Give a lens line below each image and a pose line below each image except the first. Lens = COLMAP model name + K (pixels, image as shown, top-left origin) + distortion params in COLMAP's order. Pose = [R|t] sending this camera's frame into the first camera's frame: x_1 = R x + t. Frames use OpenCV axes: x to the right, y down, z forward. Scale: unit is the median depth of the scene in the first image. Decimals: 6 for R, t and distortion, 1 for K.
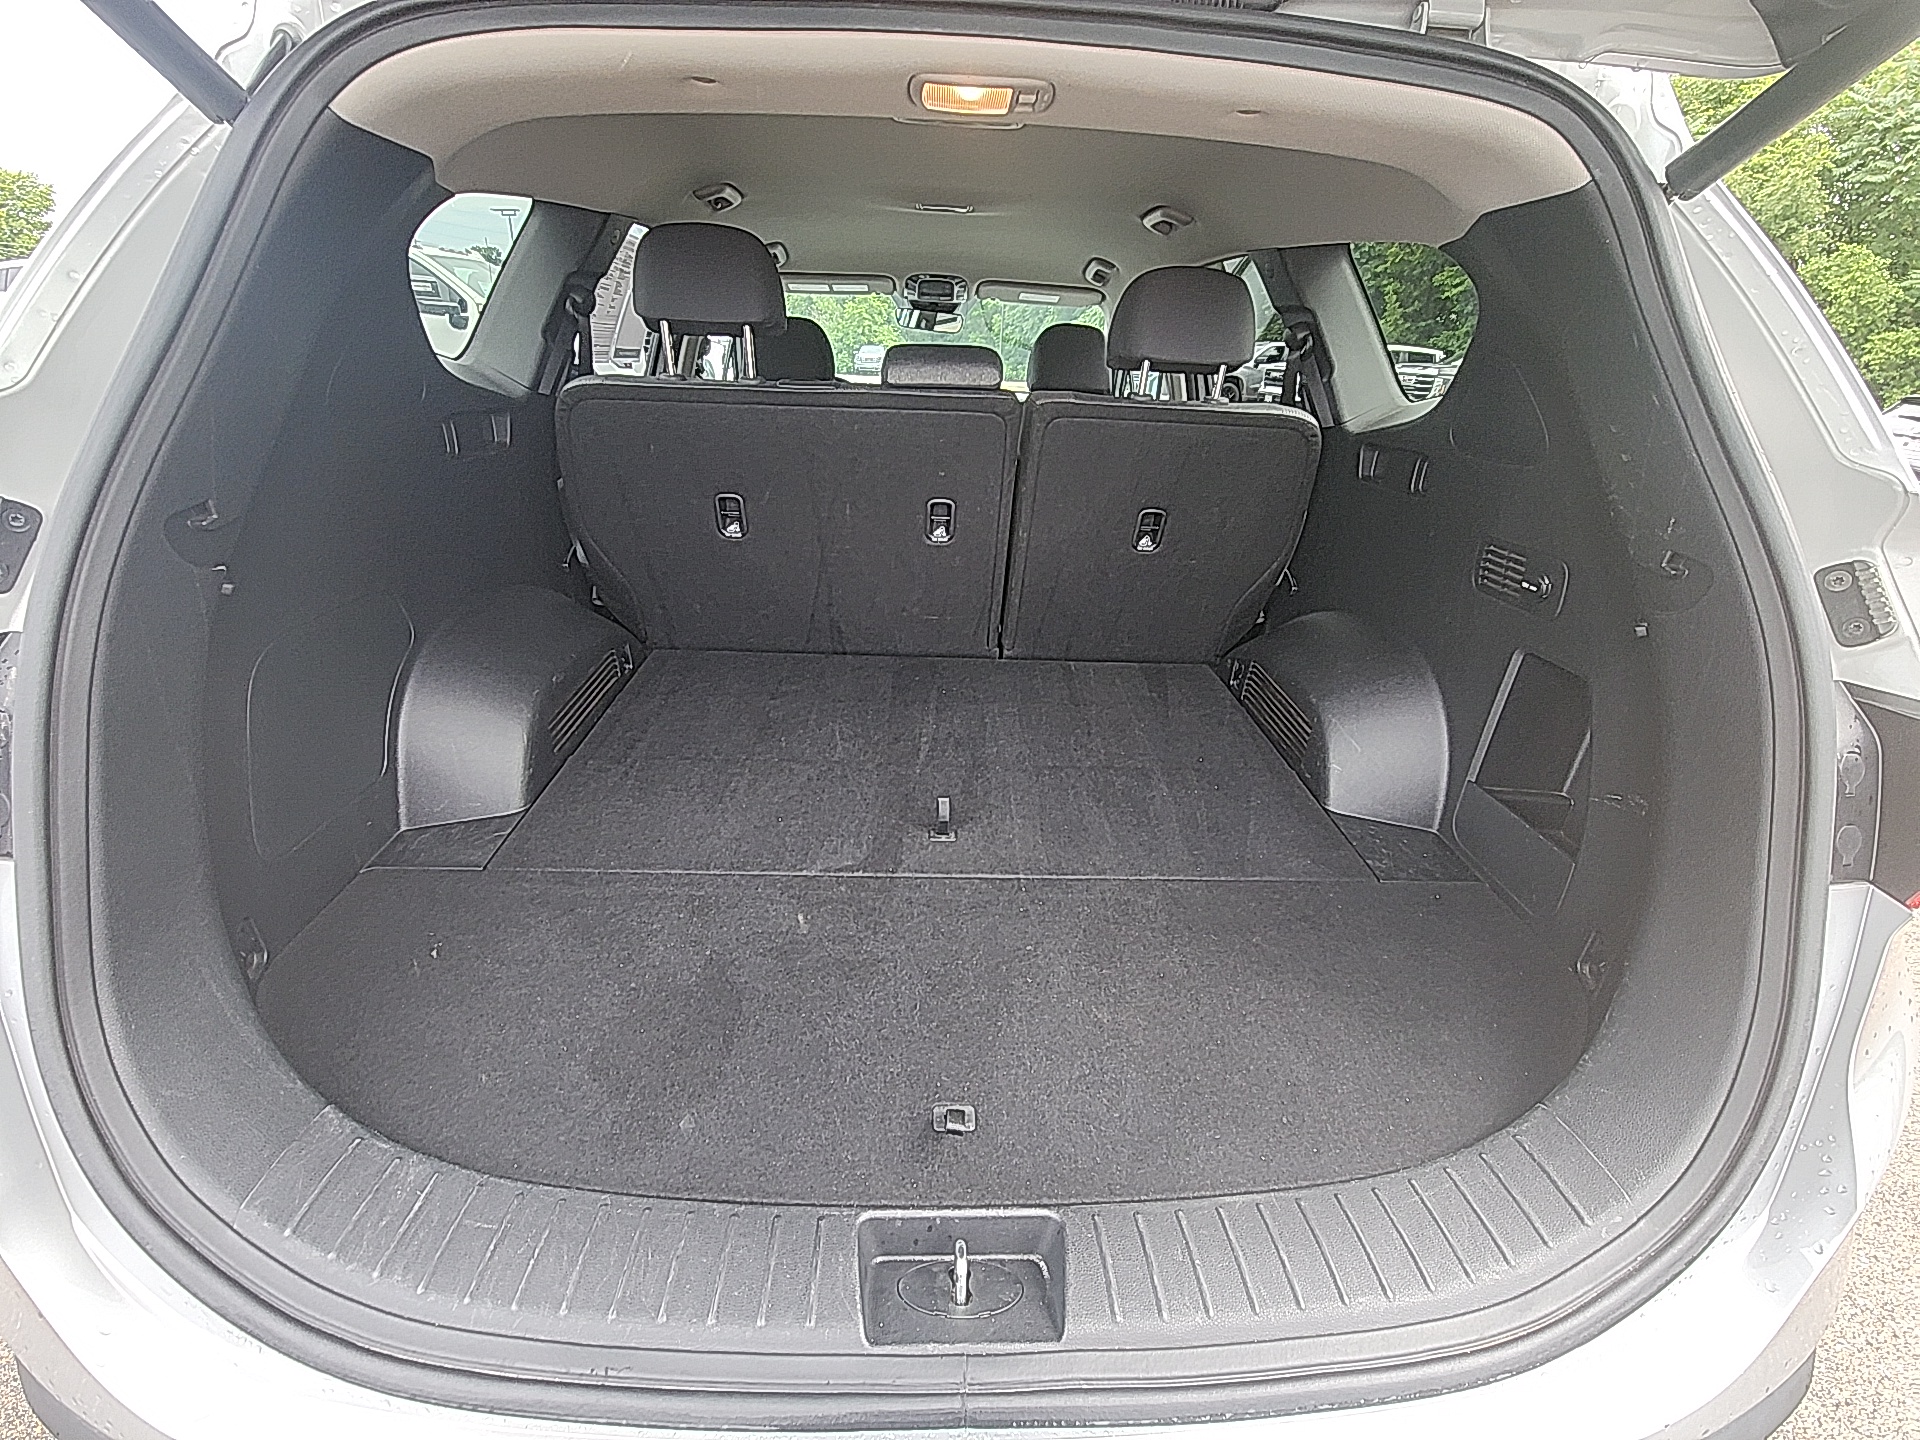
lens RADIAL K [[773.3, 0, 948.0], [0, 773.3, 703.8], [0, 0, 1]] dist [0.015527, -0.010843]
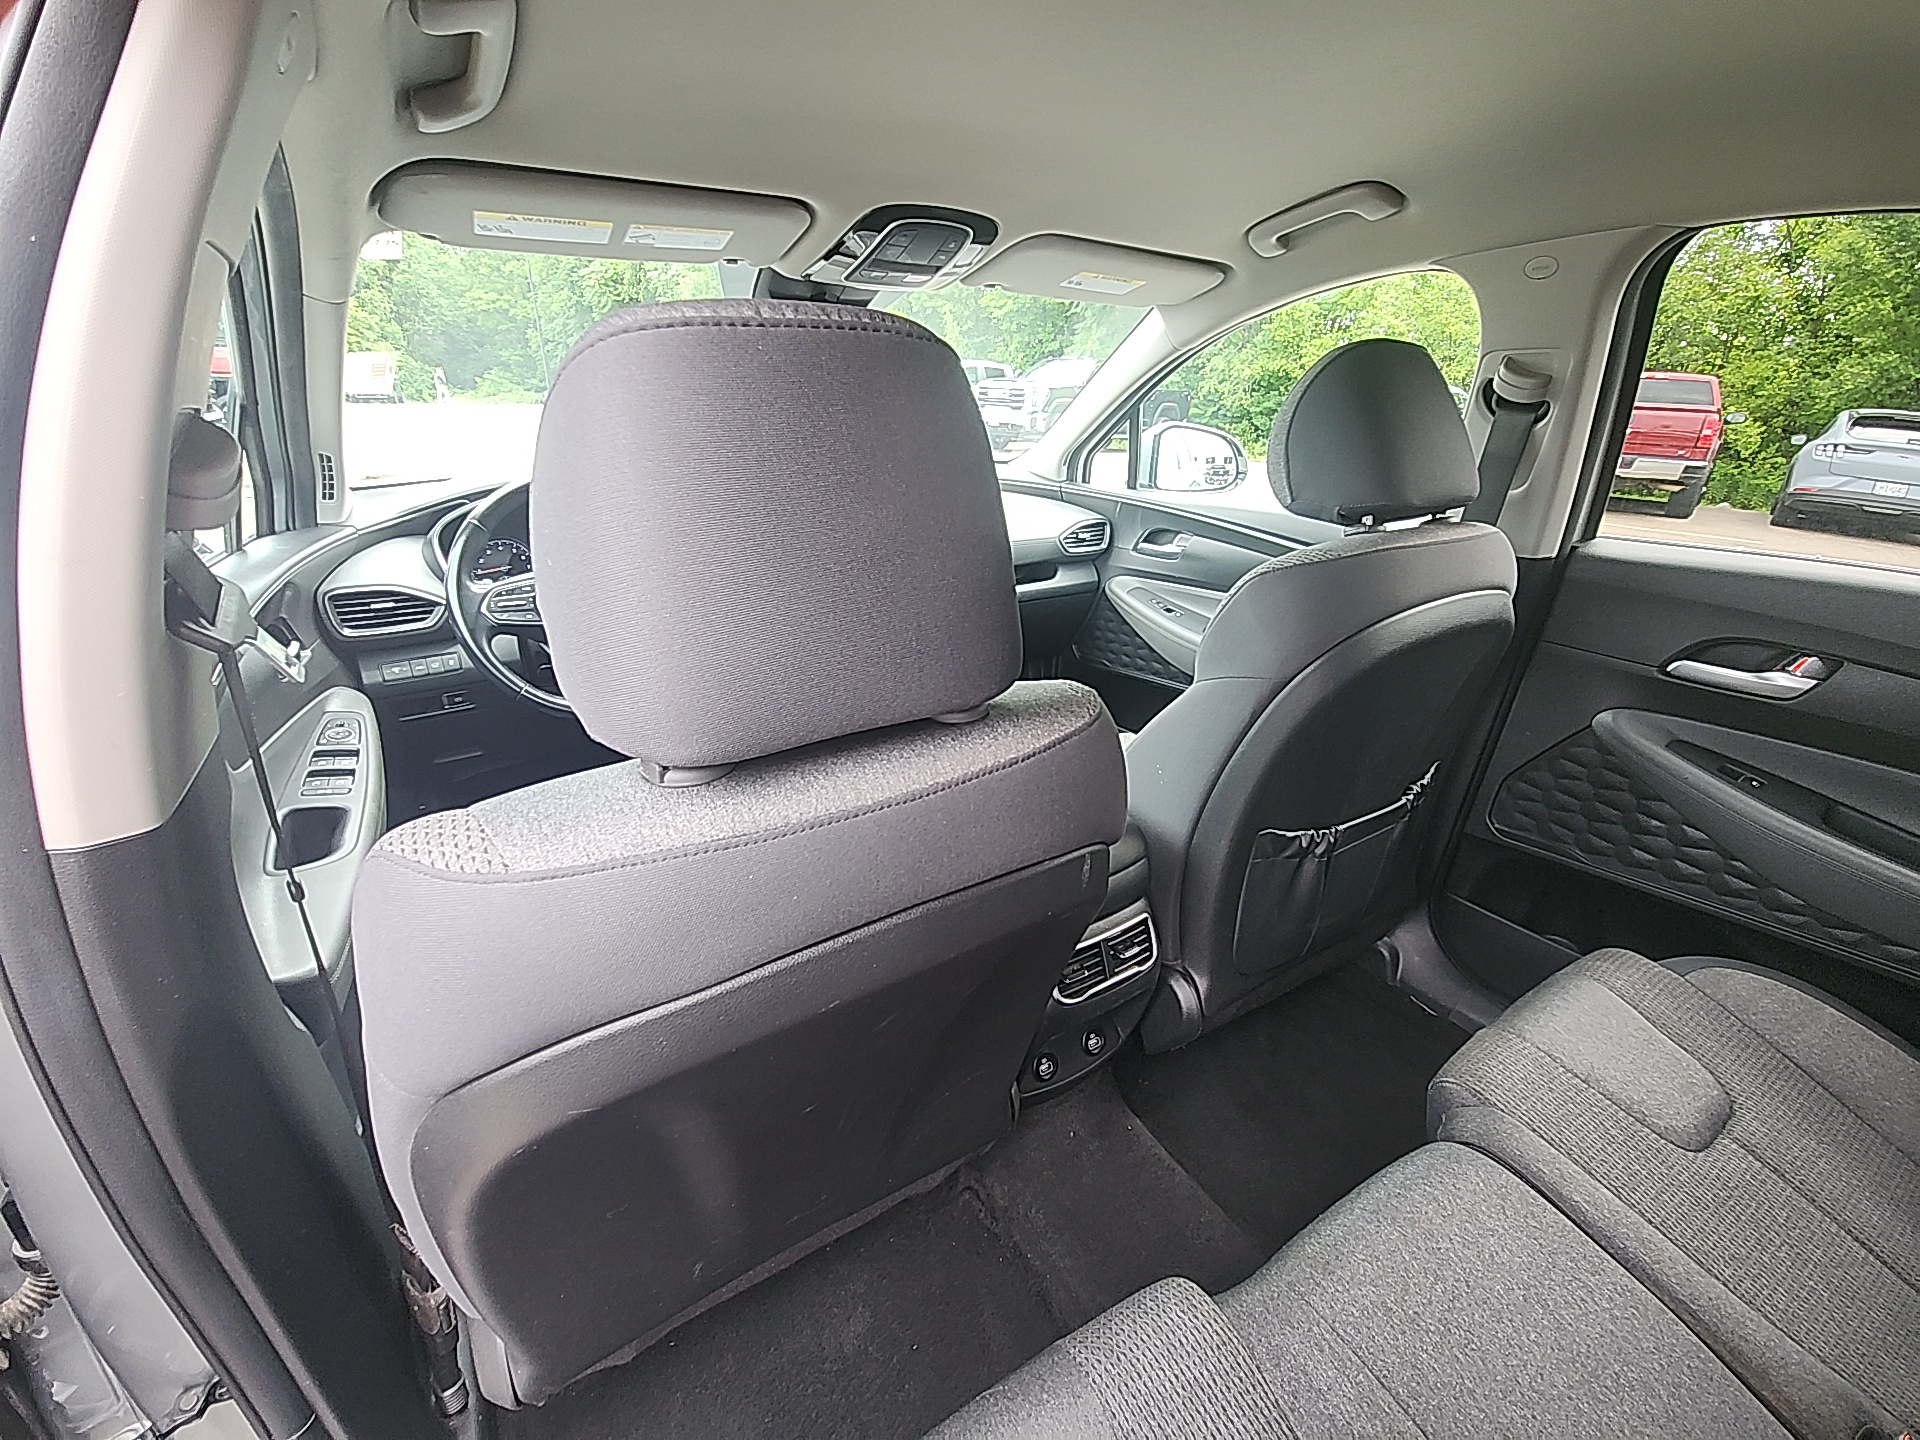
lens RADIAL K [[773.3, 0, 950.4], [0, 773.3, 704.2], [0, 0, 1]] dist [0.015527, -0.010843]
pose [[0.867417, -0.212215, 0.450058, -0.033817], [0.219830, 0.974874, 0.035991, -0.047879], [-0.446388, 0.067717, 0.892274, 0.097718]]
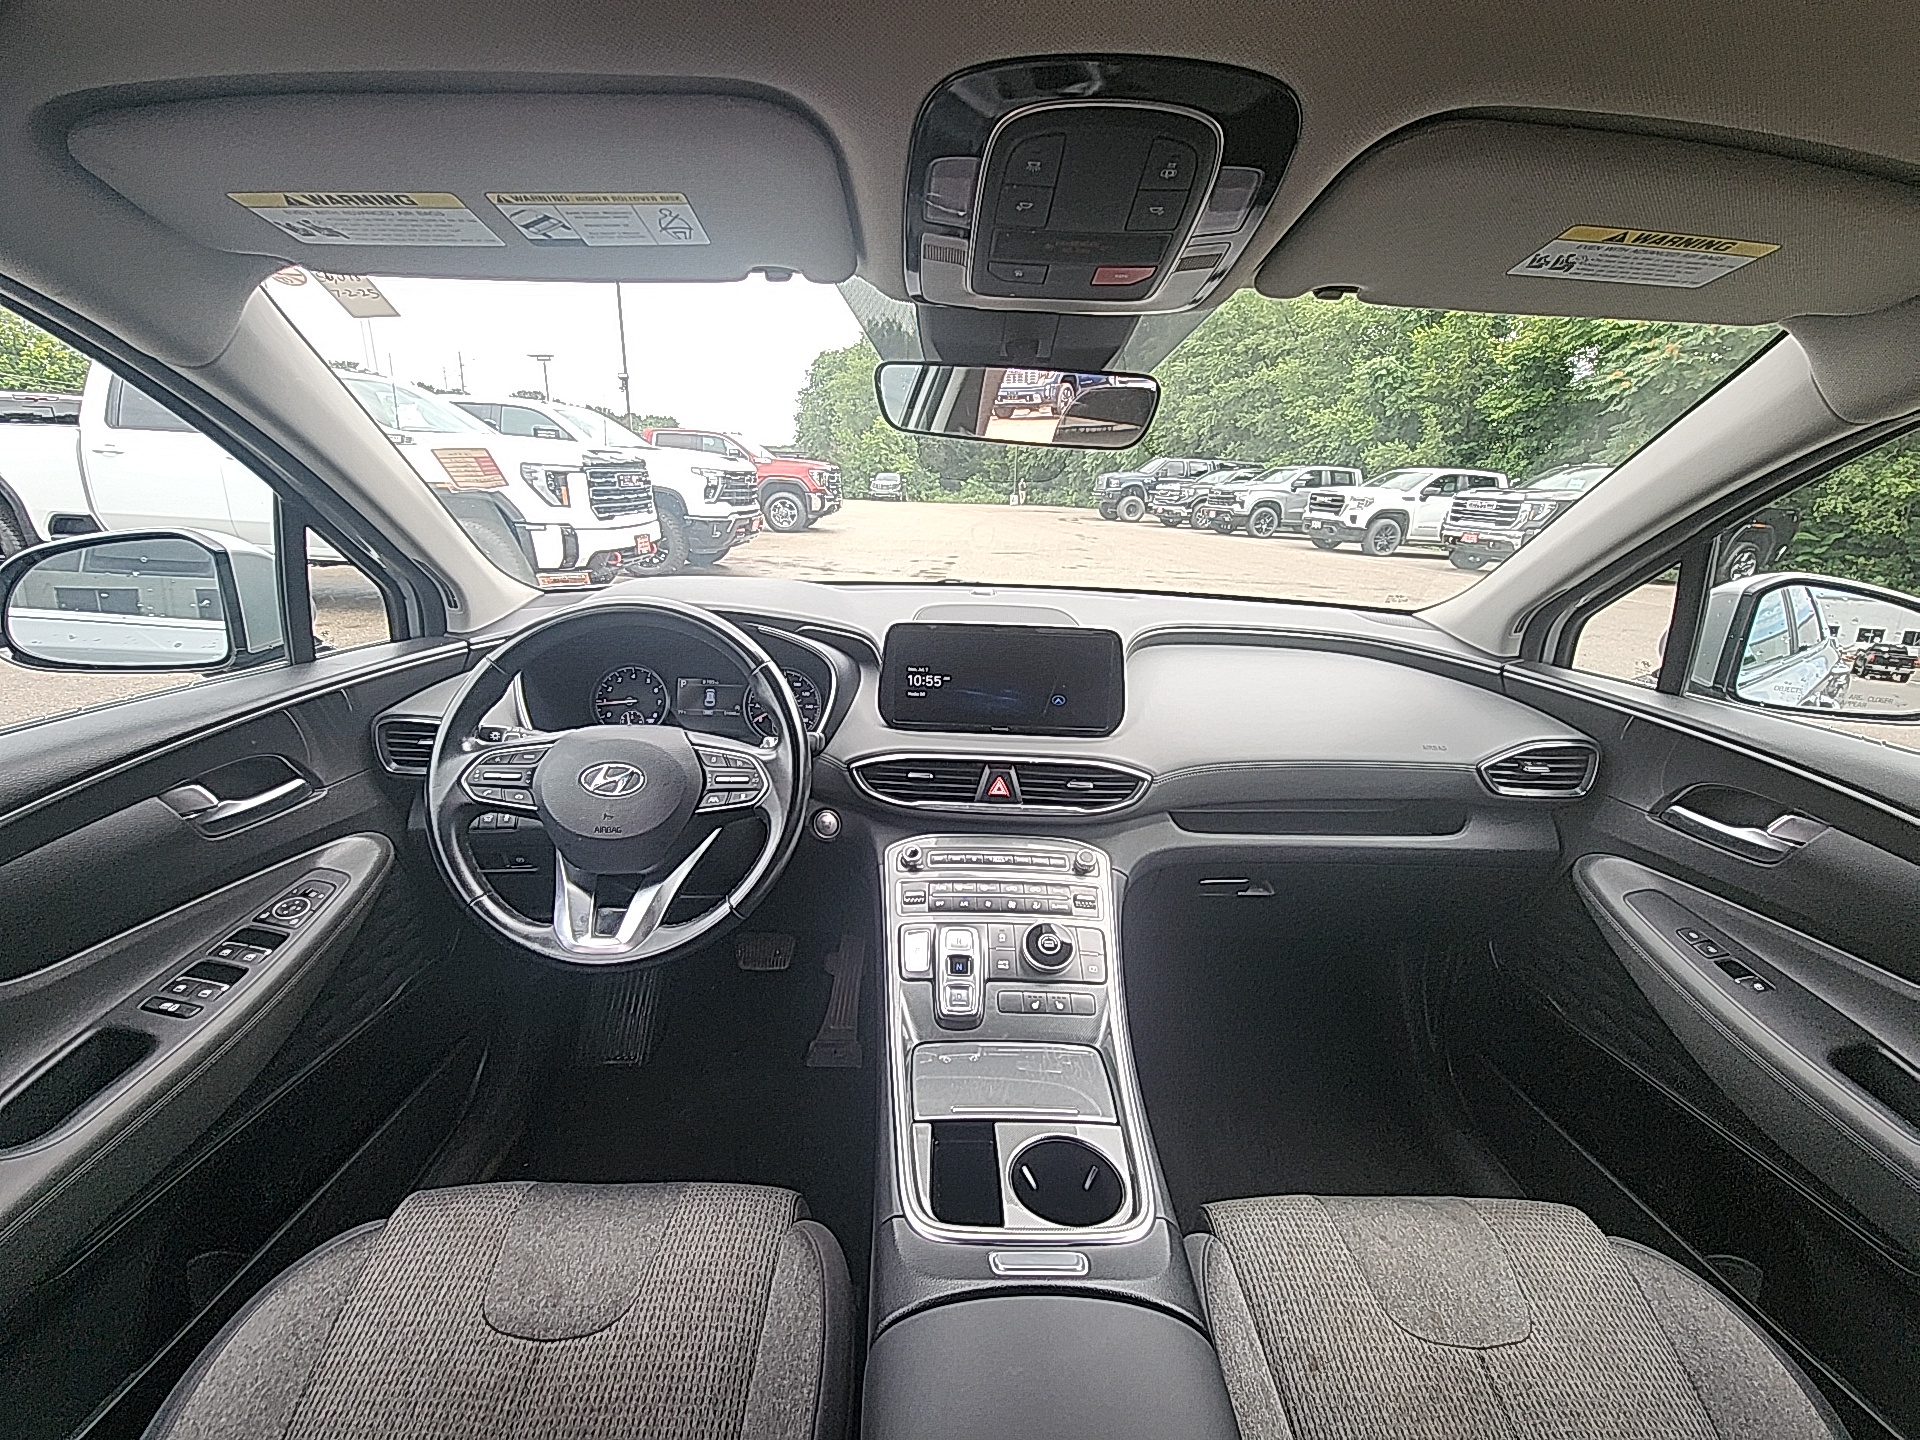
lens RADIAL K [[773.3, 0, 950.4], [0, 773.3, 703.2], [0, 0, 1]] dist [0.015527, -0.010843]
pose [[0.999858, -0.005431, -0.015930, -0.006439], [0.003107, 0.989792, -0.142486, -0.059612], [0.016542, 0.142417, 0.989669, 0.125934]]
